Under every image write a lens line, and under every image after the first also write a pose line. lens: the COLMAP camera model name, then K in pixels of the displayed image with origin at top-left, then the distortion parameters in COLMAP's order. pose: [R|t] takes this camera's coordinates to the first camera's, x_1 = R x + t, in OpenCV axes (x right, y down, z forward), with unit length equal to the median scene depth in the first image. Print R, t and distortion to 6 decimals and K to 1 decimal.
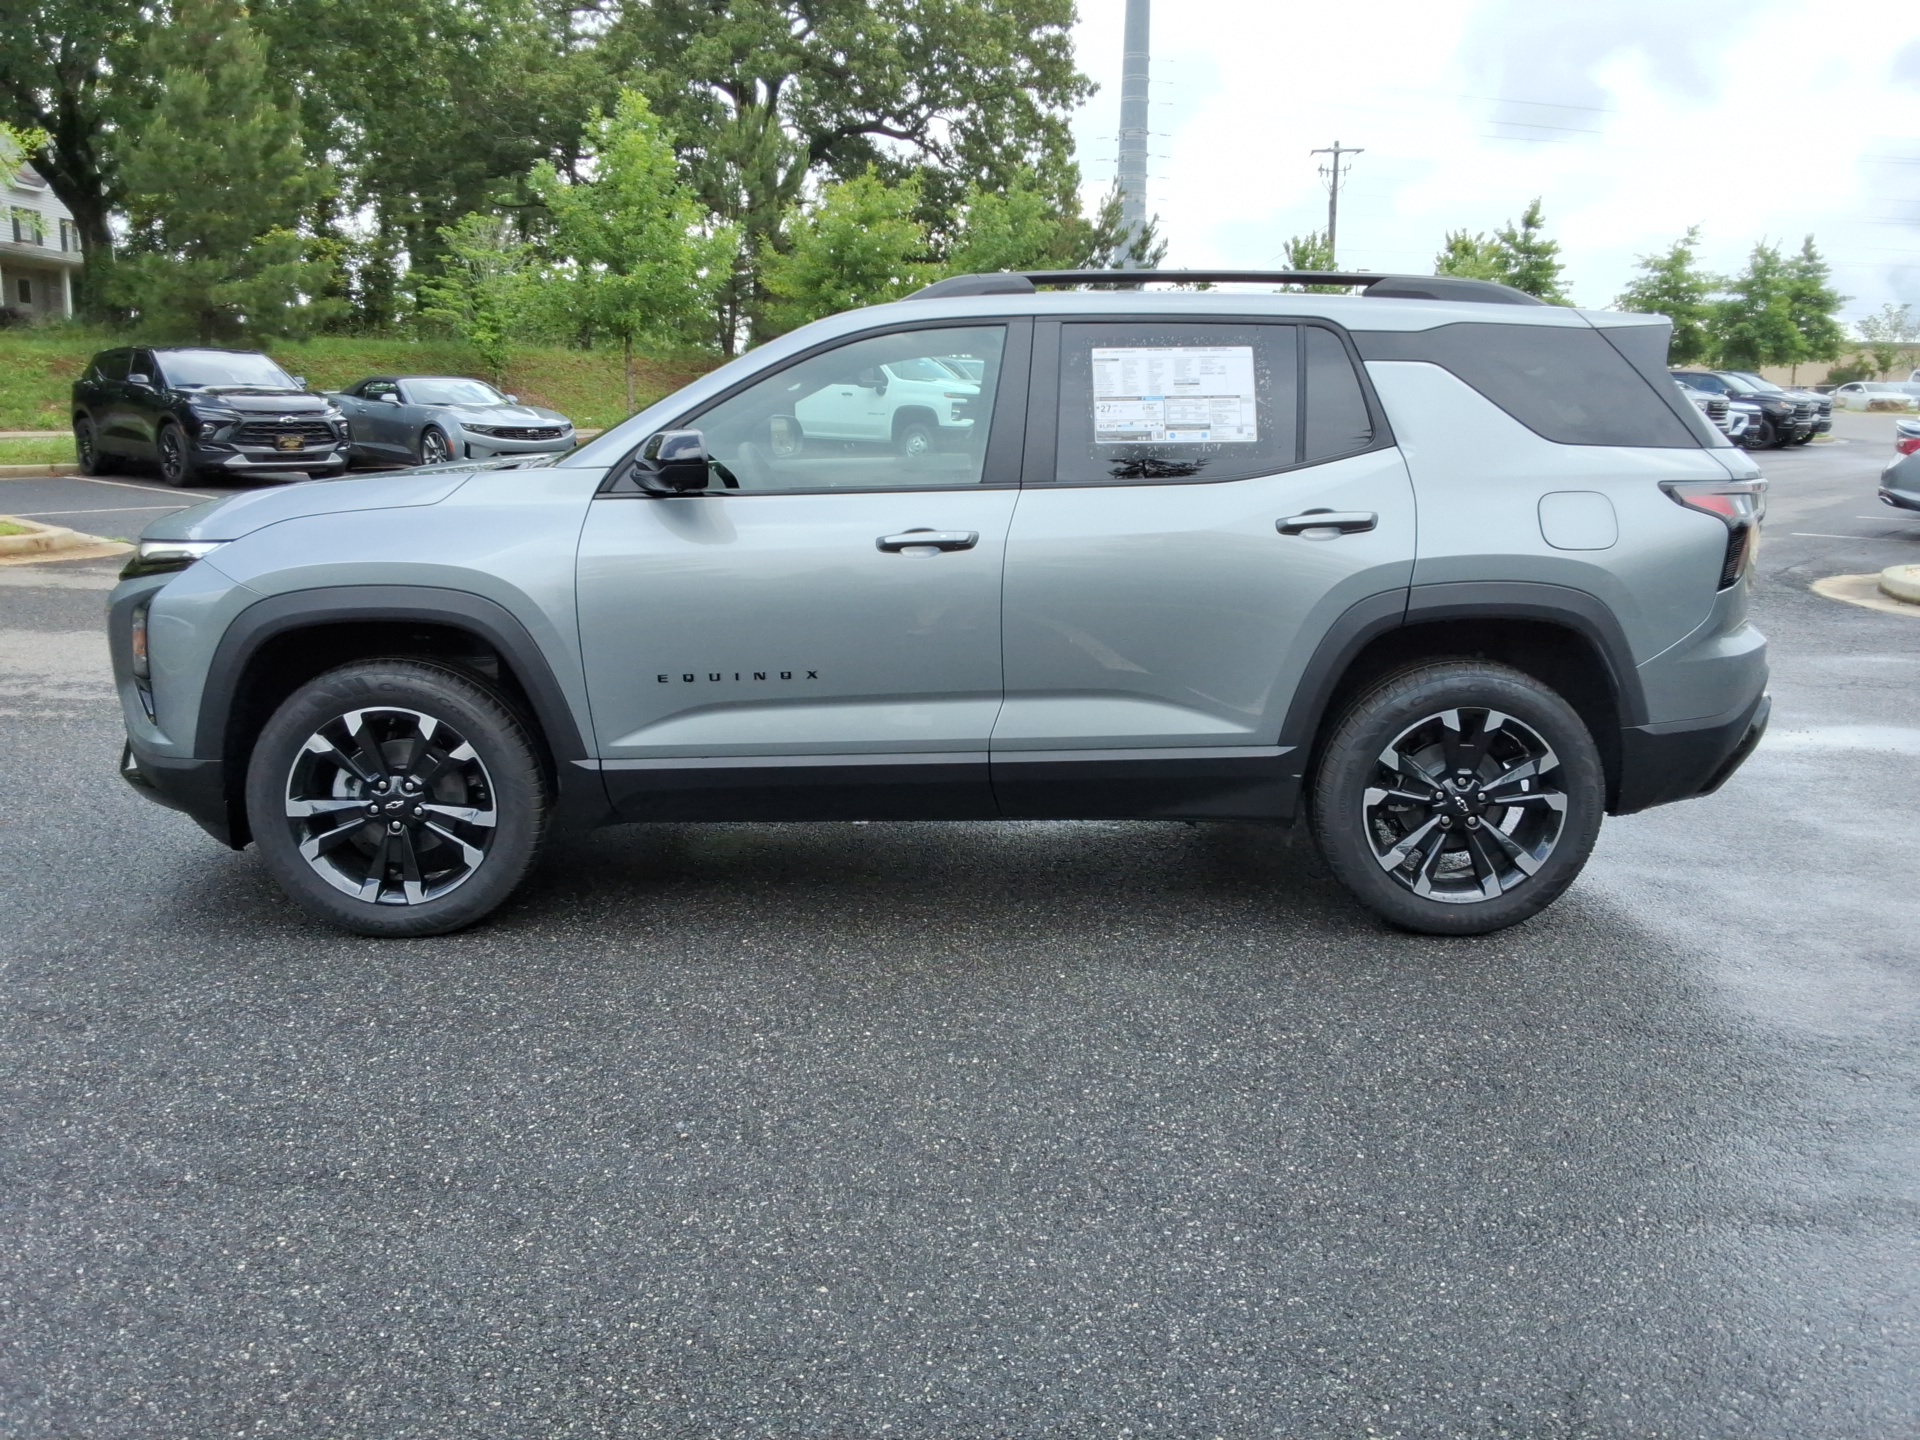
lens RADIAL K [[1543.2, 0, 972.0], [0, 1543.2, 712.1], [0, 0, 1]] dist [0.099722, -0.149283]
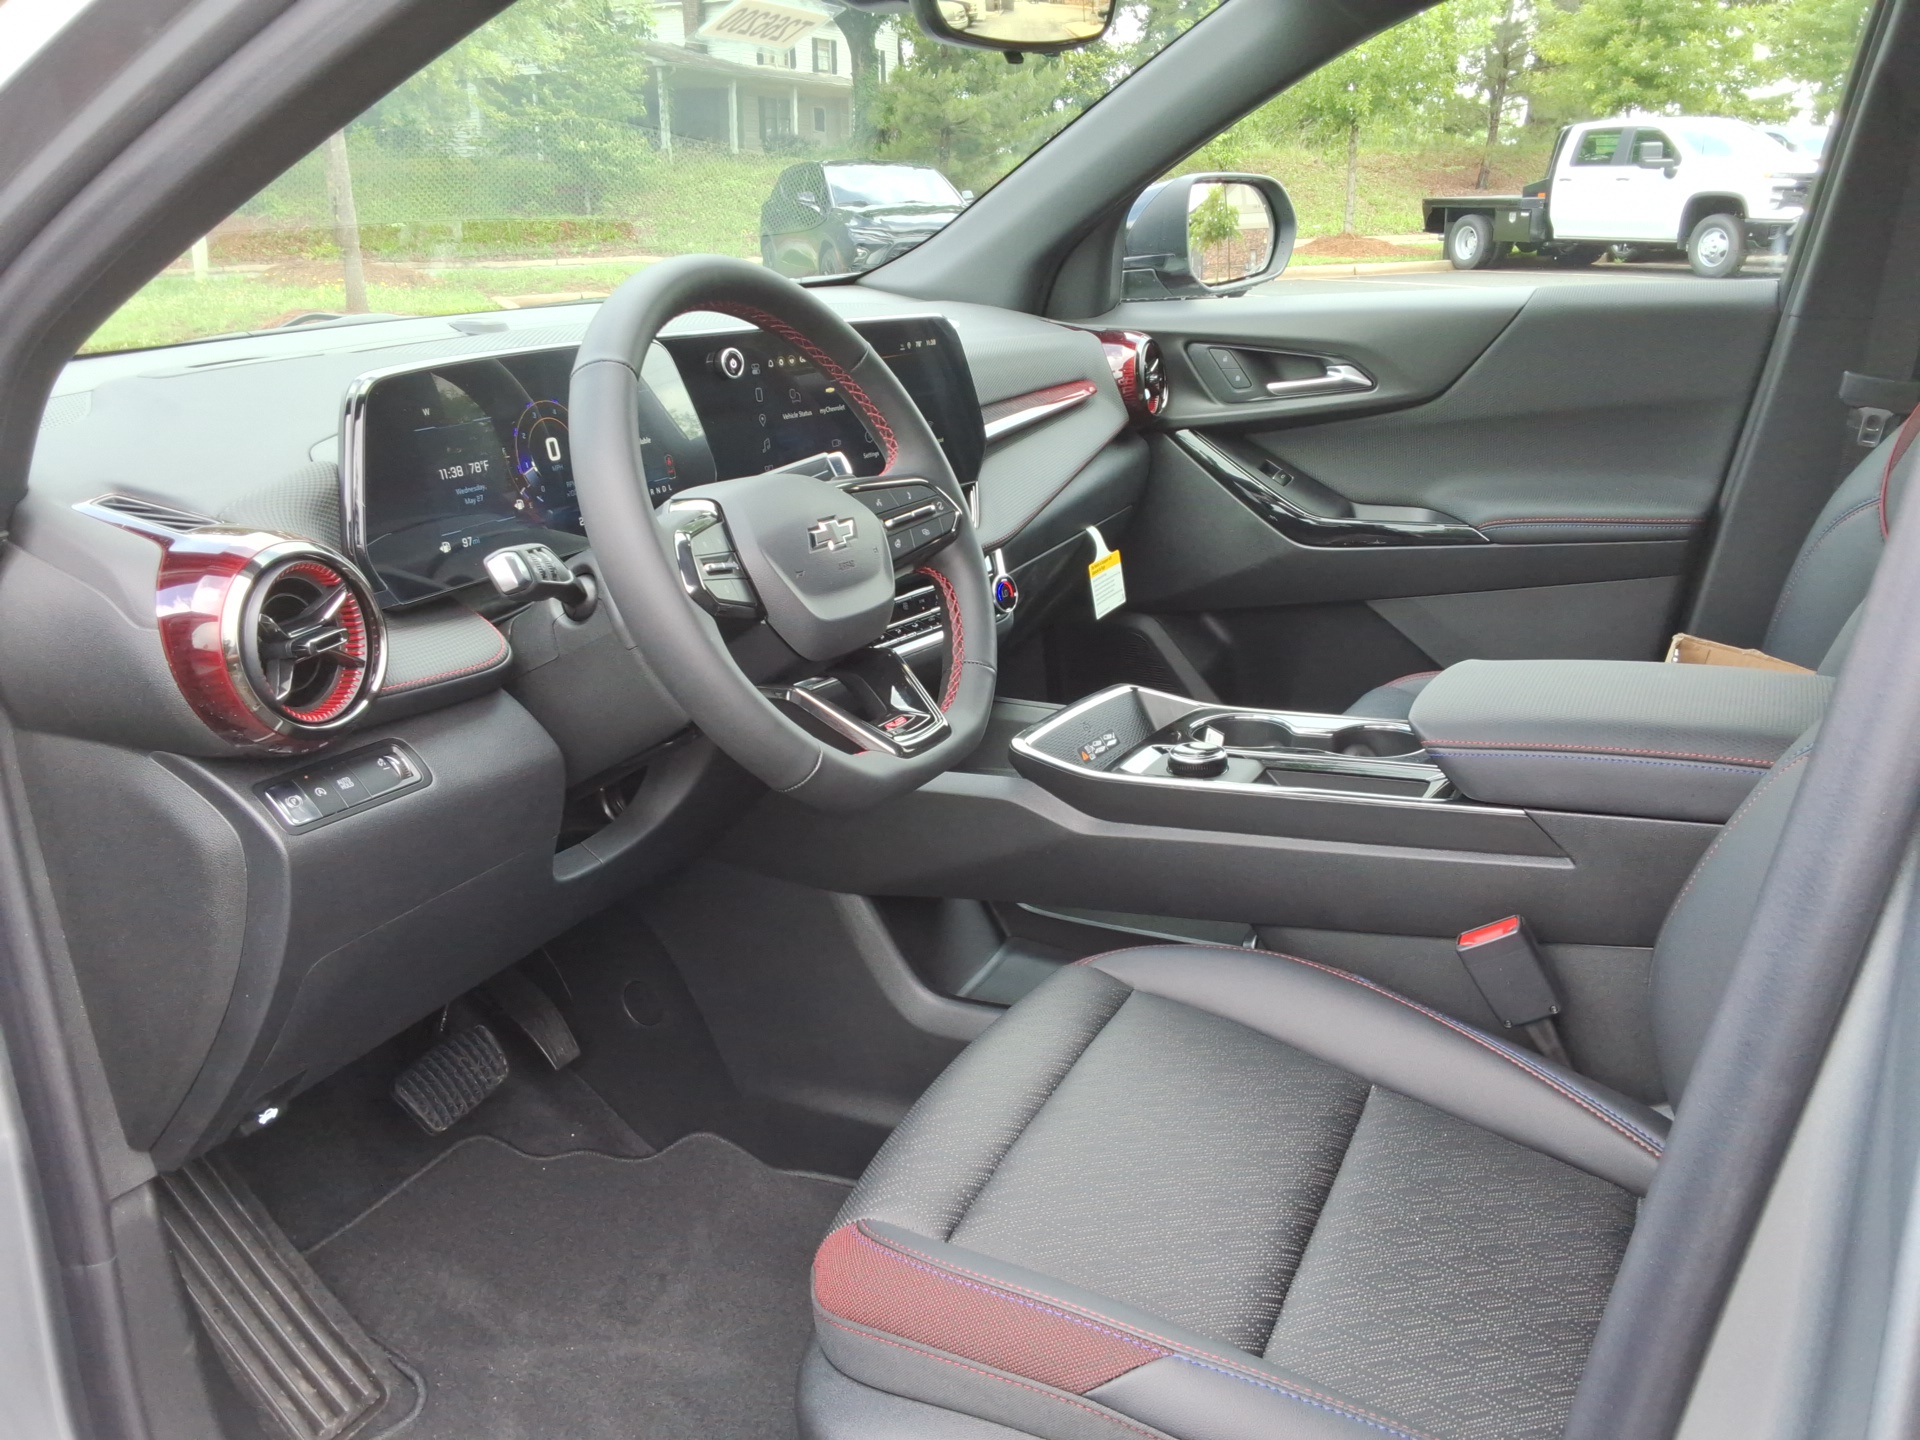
lens RADIAL K [[1513.2, 0, 960.7], [0, 1513.2, 670.4], [0, 0, 1]] dist [0.183541, -0.319722]
pose [[0.888068, 0.105513, -0.447439, -0.018051], [-0.063411, 0.992116, 0.108099, -0.166802], [0.455317, -0.067626, 0.887757, 0.941296]]
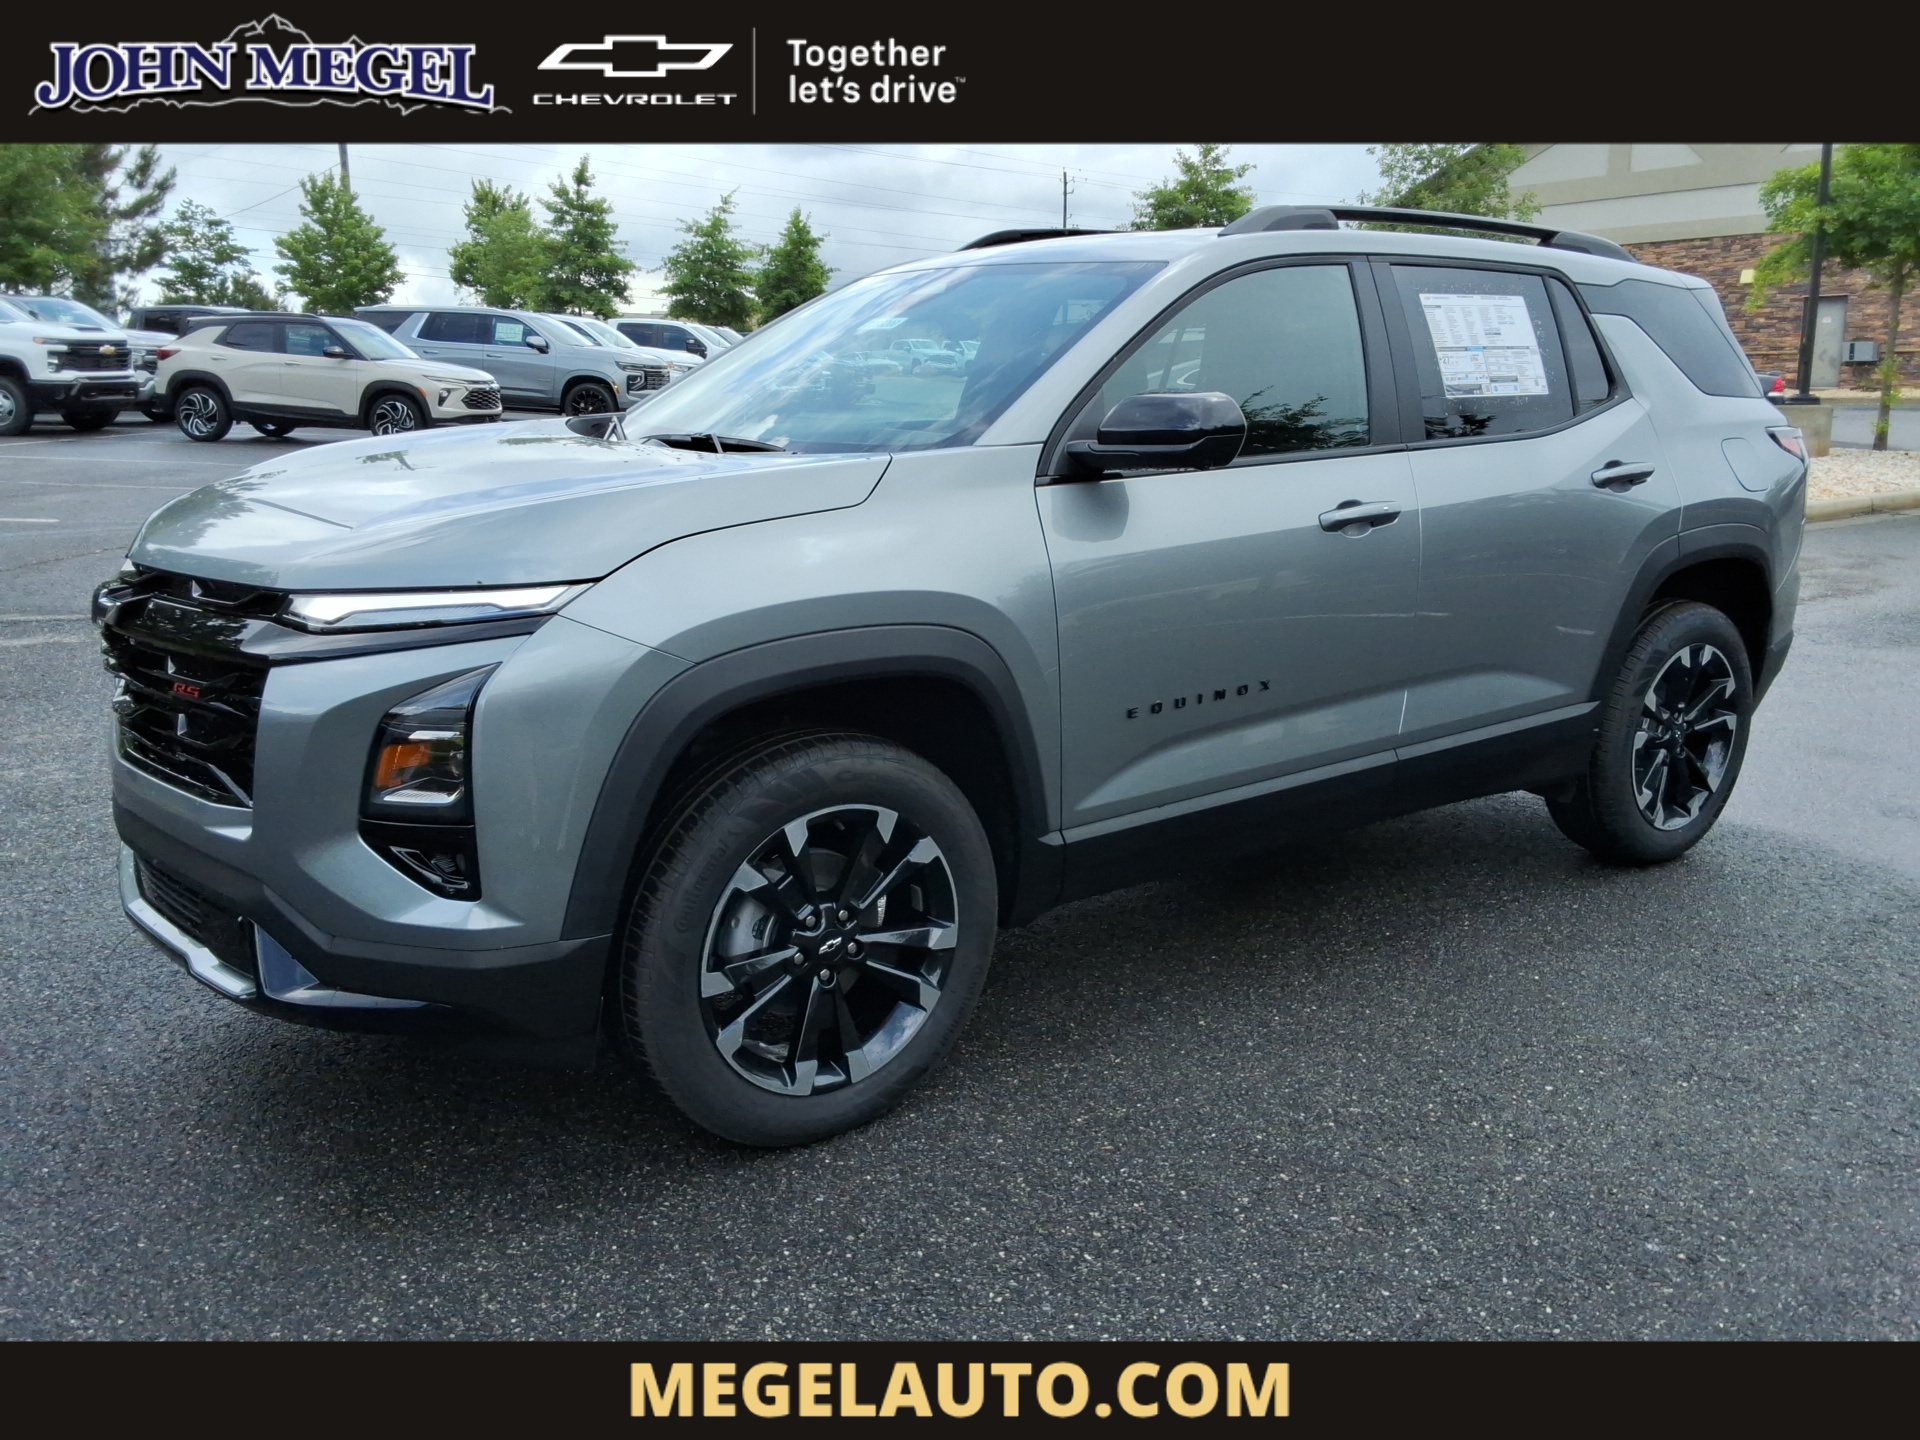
lens RADIAL K [[1543.5, 0, 971.1], [0, 1543.5, 714.7], [0, 0, 1]] dist [0.128949, -0.201176]
pose [[0.811270, -0.127569, 0.570585, -0.688297], [0.111860, 0.991745, 0.062684, -0.076221], [-0.573871, 0.012972, 0.818843, 0.400208]]
